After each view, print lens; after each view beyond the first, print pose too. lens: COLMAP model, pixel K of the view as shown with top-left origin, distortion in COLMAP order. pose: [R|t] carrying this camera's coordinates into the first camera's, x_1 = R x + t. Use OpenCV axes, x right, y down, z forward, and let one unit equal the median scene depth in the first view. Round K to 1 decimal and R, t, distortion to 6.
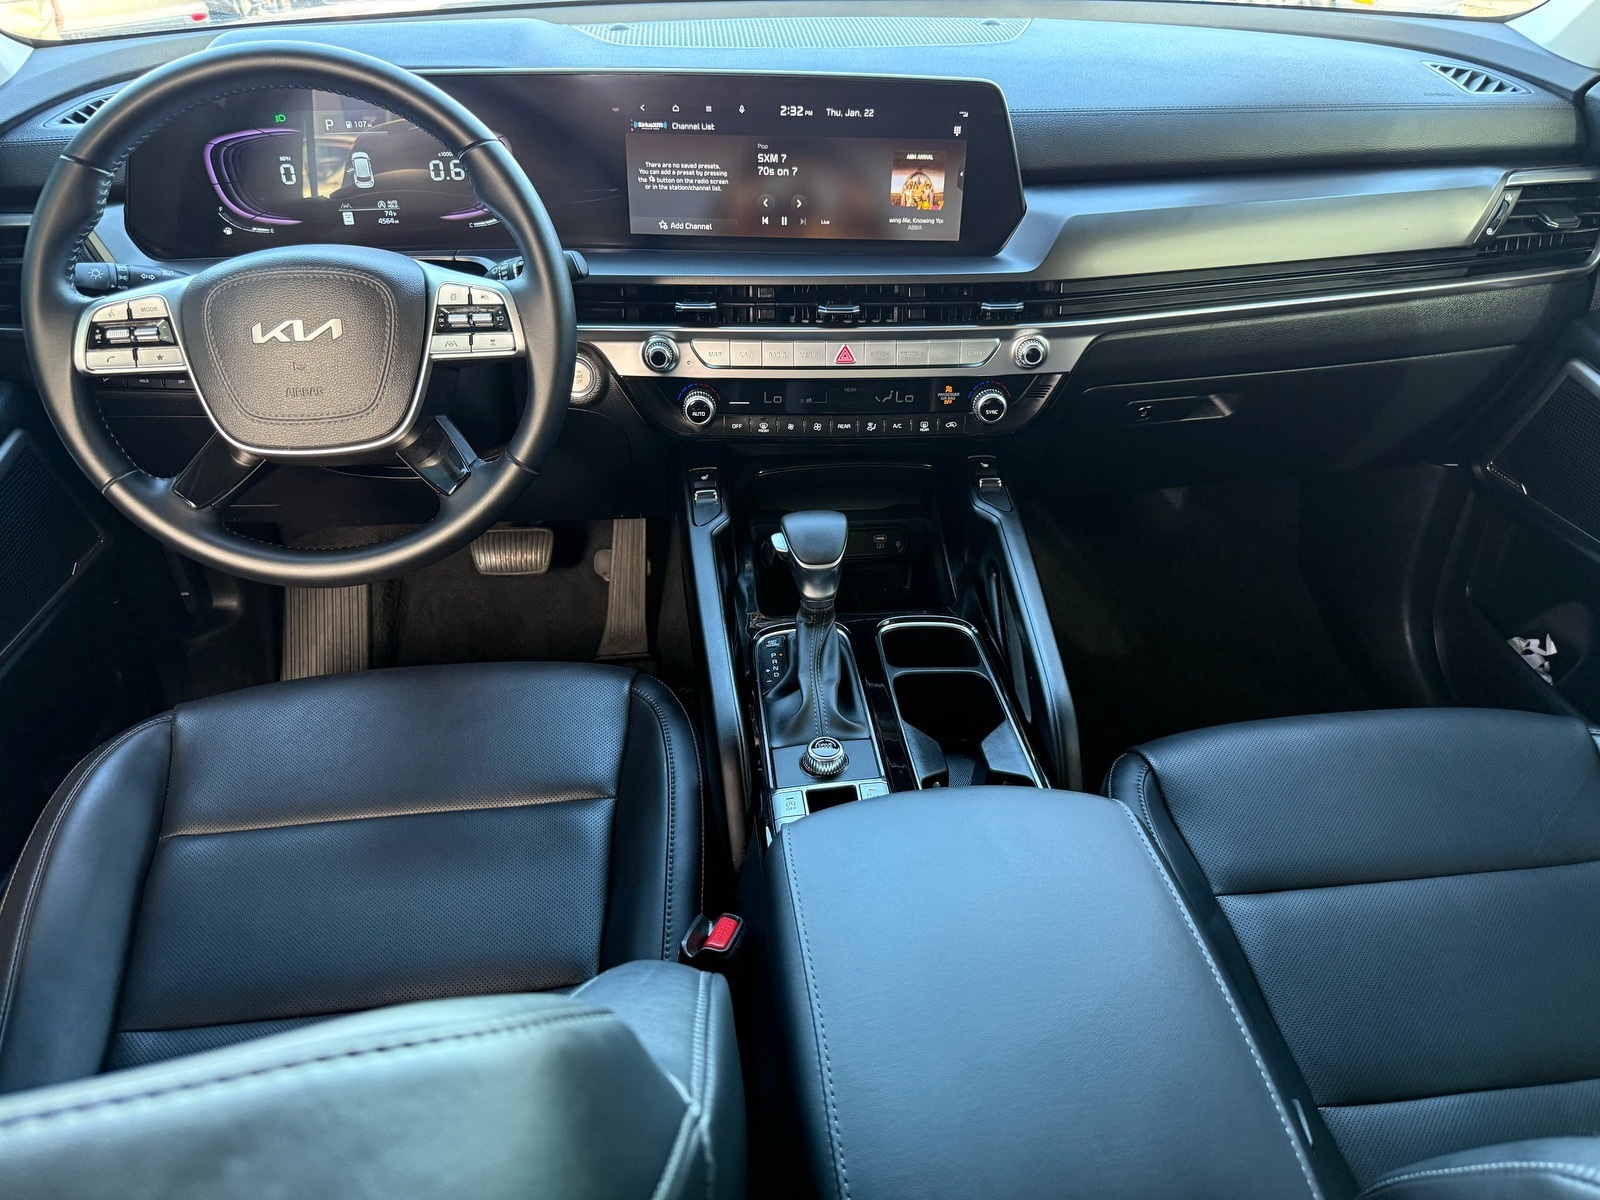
lens RADIAL K [[1161.8, 0, 790.9], [0, 1161.8, 612.3], [0, 0, 1]] dist [0.031398, -0.047507]
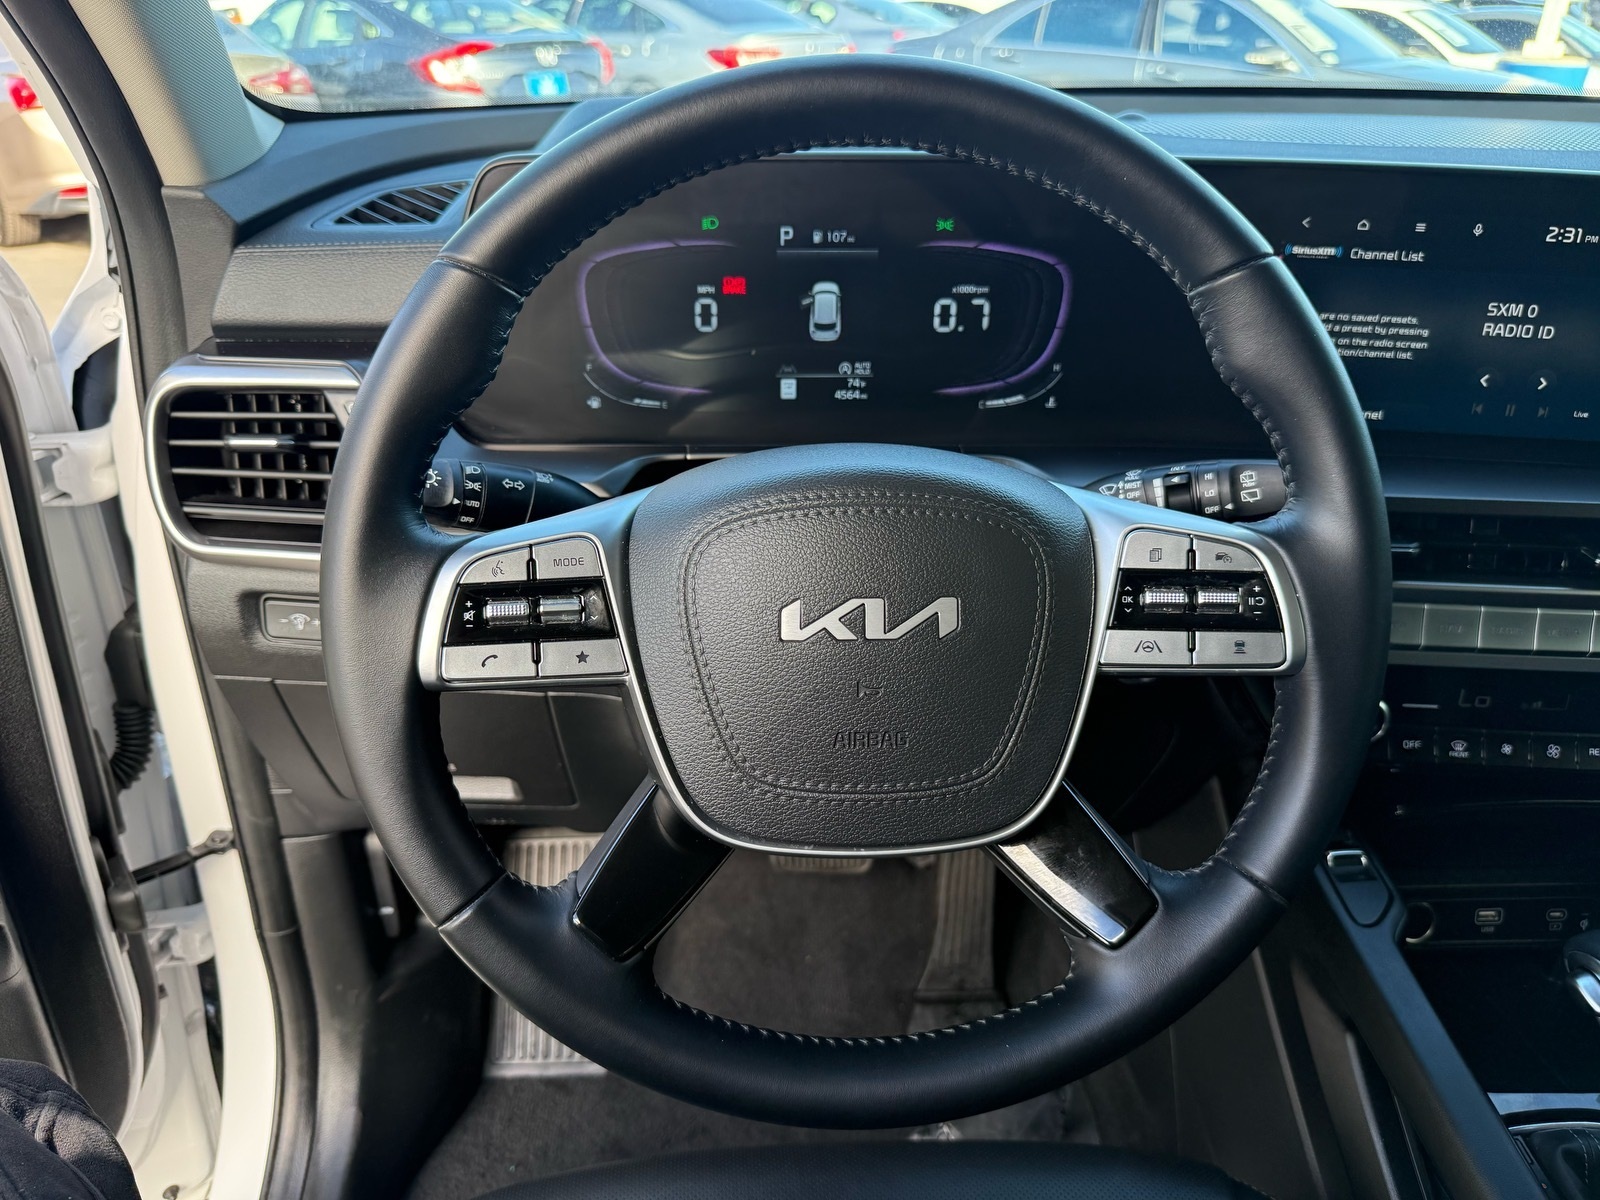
lens RADIAL K [[1161.8, 0, 775.7], [0, 1161.8, 604.3], [0, 0, 1]] dist [0.031398, -0.047507]
pose [[0.998363, 0.038090, -0.042670, -0.361964], [-0.043354, 0.990548, -0.130134, -0.148965], [0.037310, 0.131771, 0.990578, 0.421652]]
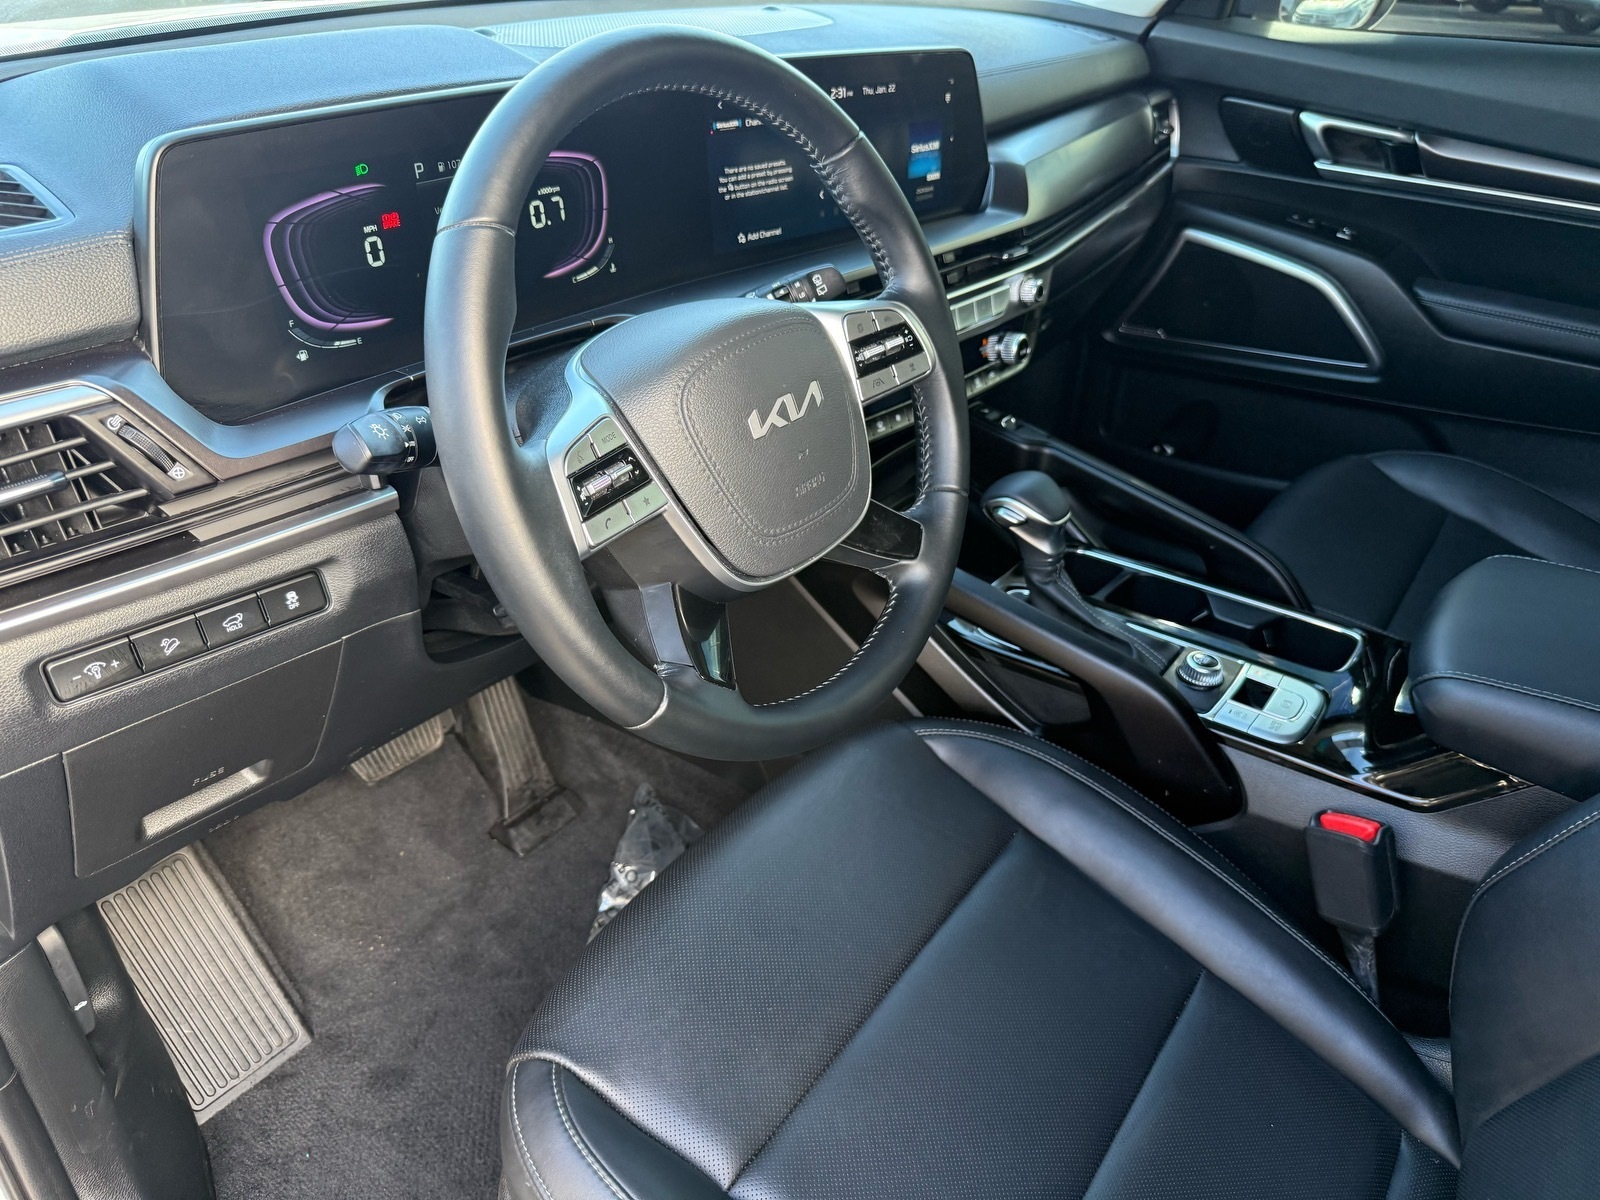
lens RADIAL K [[1161.8, 0, 785.6], [0, 1161.8, 607.2], [0, 0, 1]] dist [0.031398, -0.047507]
pose [[0.680109, -0.367056, 0.634603, -0.768794], [0.388883, 0.914436, 0.112144, -0.170959], [-0.621468, 0.170516, 0.764658, 0.373389]]
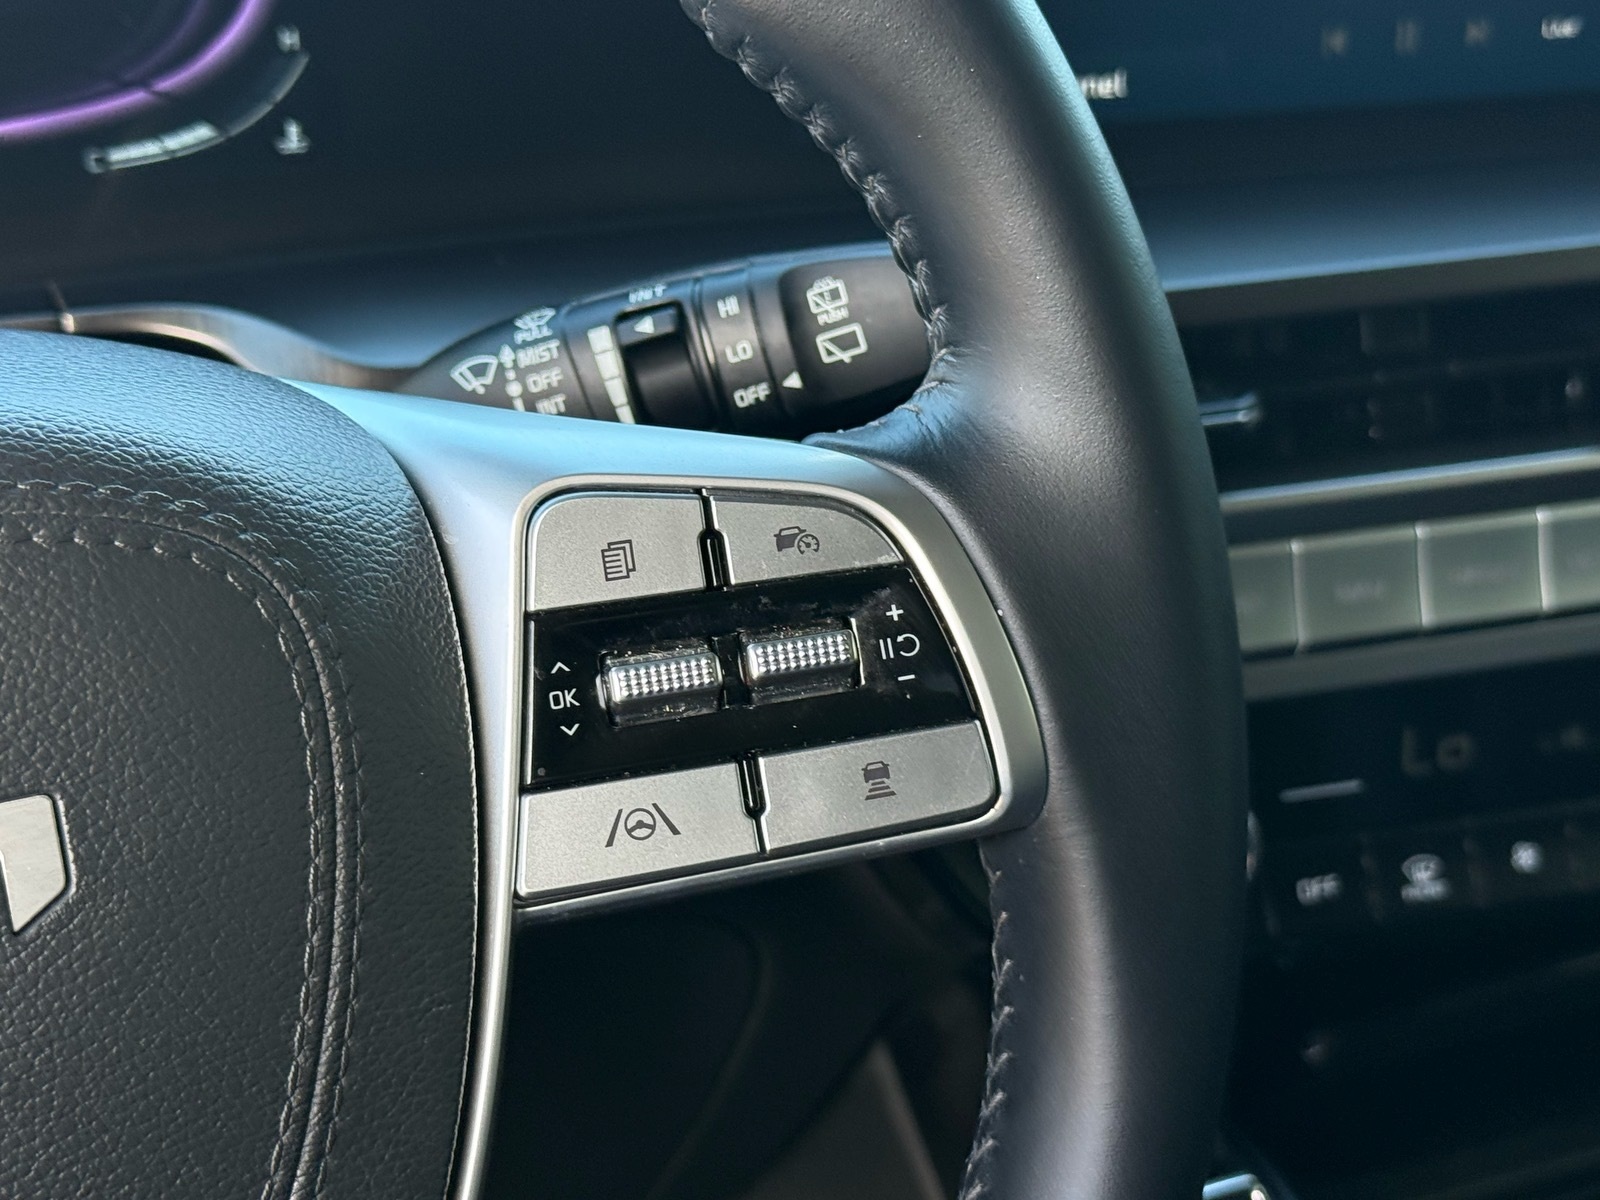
lens RADIAL K [[2961.5, 0, 724.6], [0, 2961.5, 646.1], [0, 0, 1]] dist [0.138800, 0.000000]
pose [[0.952862, -0.126998, 0.275547, -0.335883], [0.161339, 0.981225, -0.105679, -0.174761], [-0.256952, 0.145154, 0.955461, 0.479193]]
